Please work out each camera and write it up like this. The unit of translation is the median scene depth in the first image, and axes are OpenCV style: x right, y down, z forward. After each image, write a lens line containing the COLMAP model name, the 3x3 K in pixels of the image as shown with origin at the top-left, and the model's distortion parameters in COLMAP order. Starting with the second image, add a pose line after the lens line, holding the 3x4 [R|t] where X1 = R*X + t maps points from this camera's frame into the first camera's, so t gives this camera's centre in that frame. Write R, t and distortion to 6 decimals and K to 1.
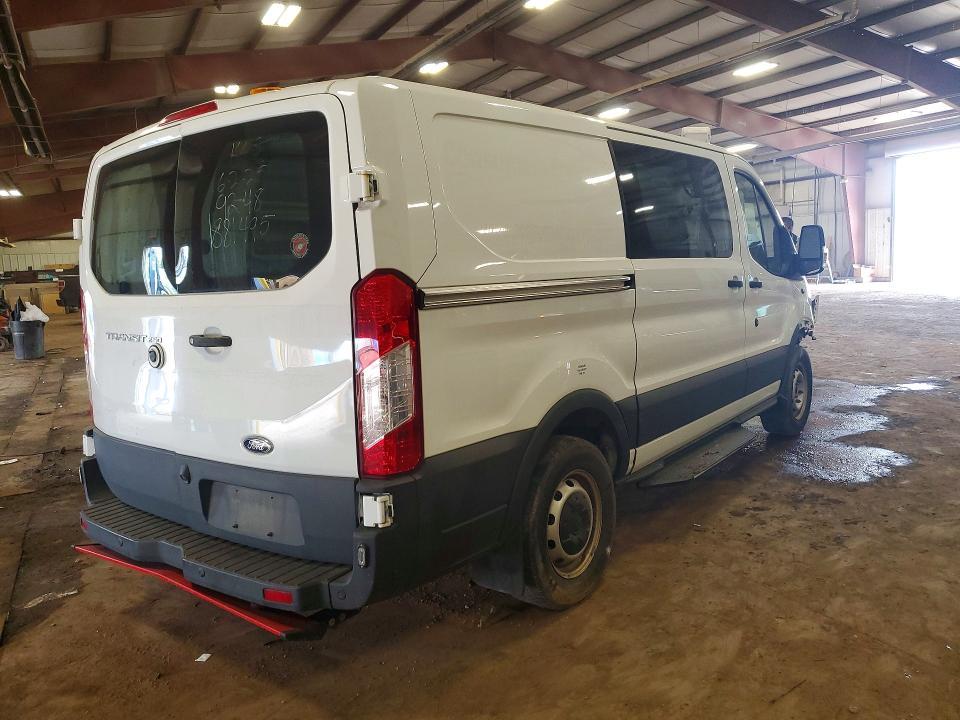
lens RADIAL K [[776.9, 0, 475.9], [0, 776.9, 355.0], [0, 0, 1]] dist [0.012227, 0.013998]
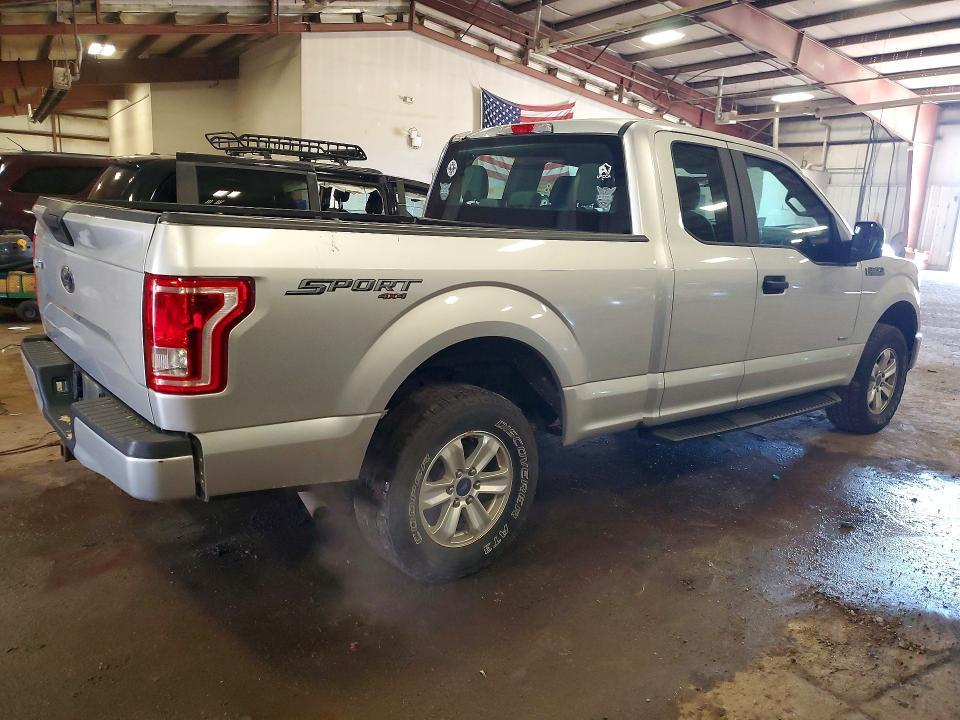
lens RADIAL K [[776.9, 0, 465.6], [0, 776.9, 361.2], [0, 0, 1]] dist [0.012227, 0.013998]
pose [[0.993709, 0.074563, 0.083567, -0.074577], [-0.081052, 0.993719, 0.077153, -0.018391], [-0.077289, -0.083441, 0.993511, 0.174285]]
